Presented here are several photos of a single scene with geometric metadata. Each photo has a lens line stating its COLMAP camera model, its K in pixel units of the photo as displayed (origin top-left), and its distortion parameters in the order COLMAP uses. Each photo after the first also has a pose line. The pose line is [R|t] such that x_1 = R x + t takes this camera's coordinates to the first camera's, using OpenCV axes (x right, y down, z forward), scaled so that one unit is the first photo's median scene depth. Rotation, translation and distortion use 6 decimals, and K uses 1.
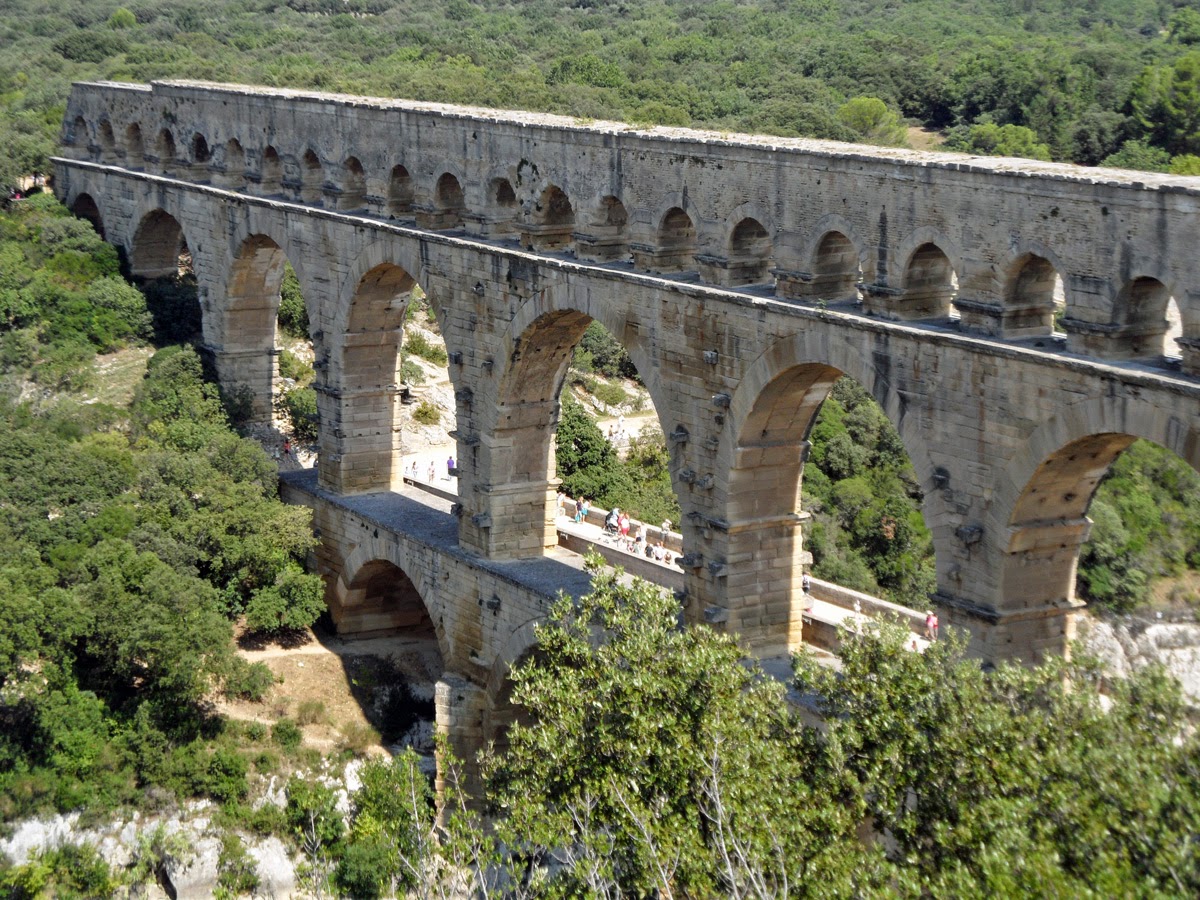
lens RADIAL K [[2800.3, 0, 600.0], [0, 2800.3, 450.0], [0, 0, 1]] dist [-0.070661, -0.479001]
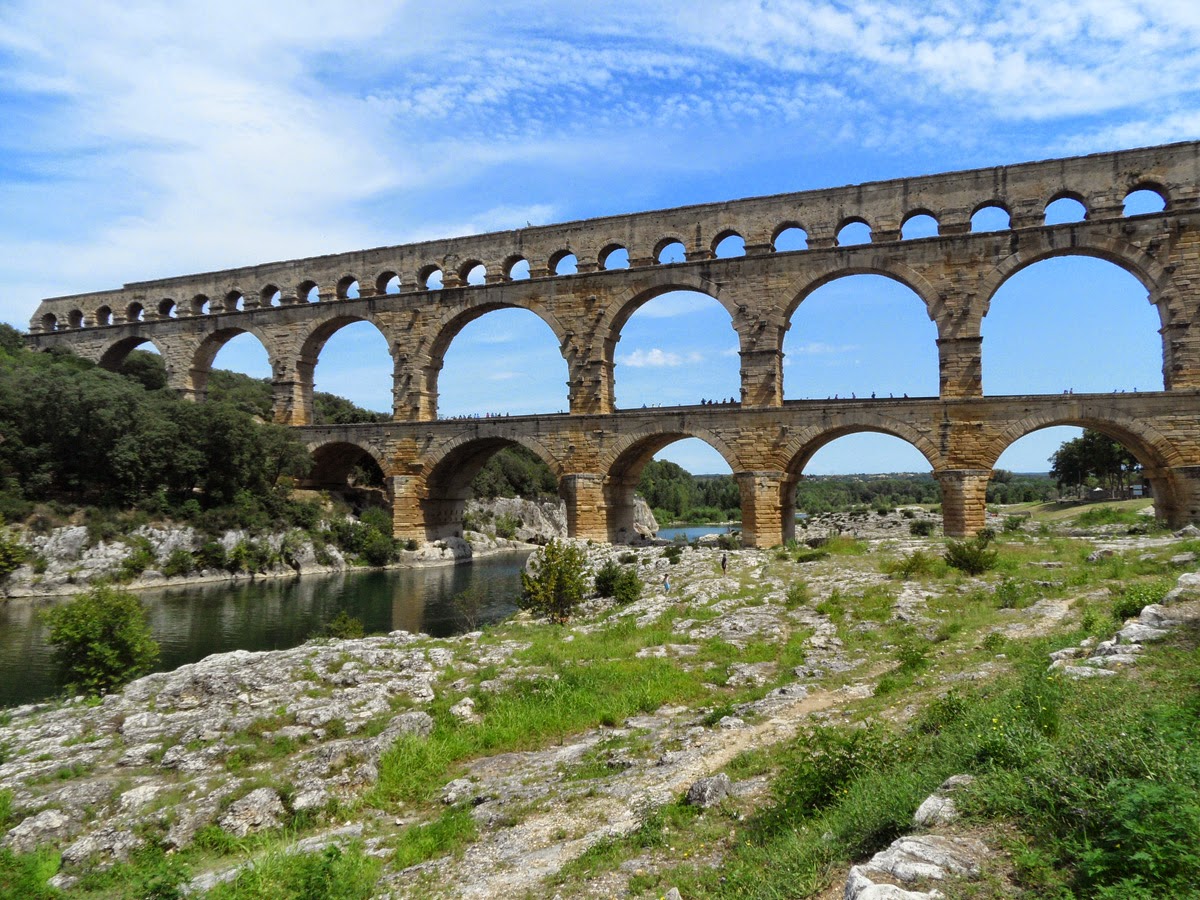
lens RADIAL K [[867.7, 0, 600.0], [0, 867.7, 450.0], [0, 0, 1]] dist [-0.042189, 0.030088]
pose [[0.771589, 0.036622, 0.635066, -0.389709], [0.102305, 0.978202, -0.180707, 0.212461], [-0.627841, 0.204402, 0.751023, 0.348282]]
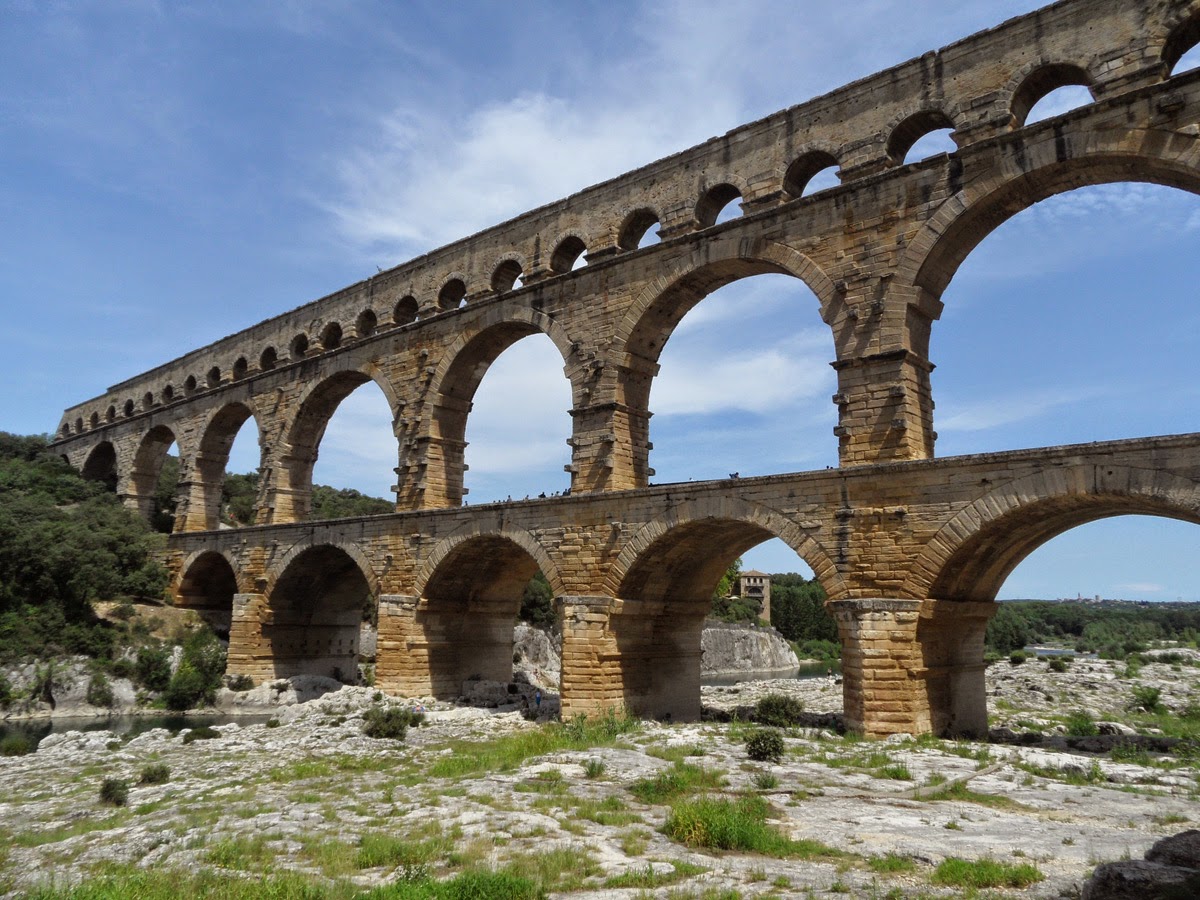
lens RADIAL K [[867.7, 0, 600.0], [0, 867.7, 450.0], [0, 0, 1]] dist [-0.042189, 0.030088]
pose [[0.932587, 0.093026, 0.348752, -0.041144], [0.031918, 0.941178, -0.336401, 0.195929], [-0.359532, 0.324855, 0.874761, 0.383325]]
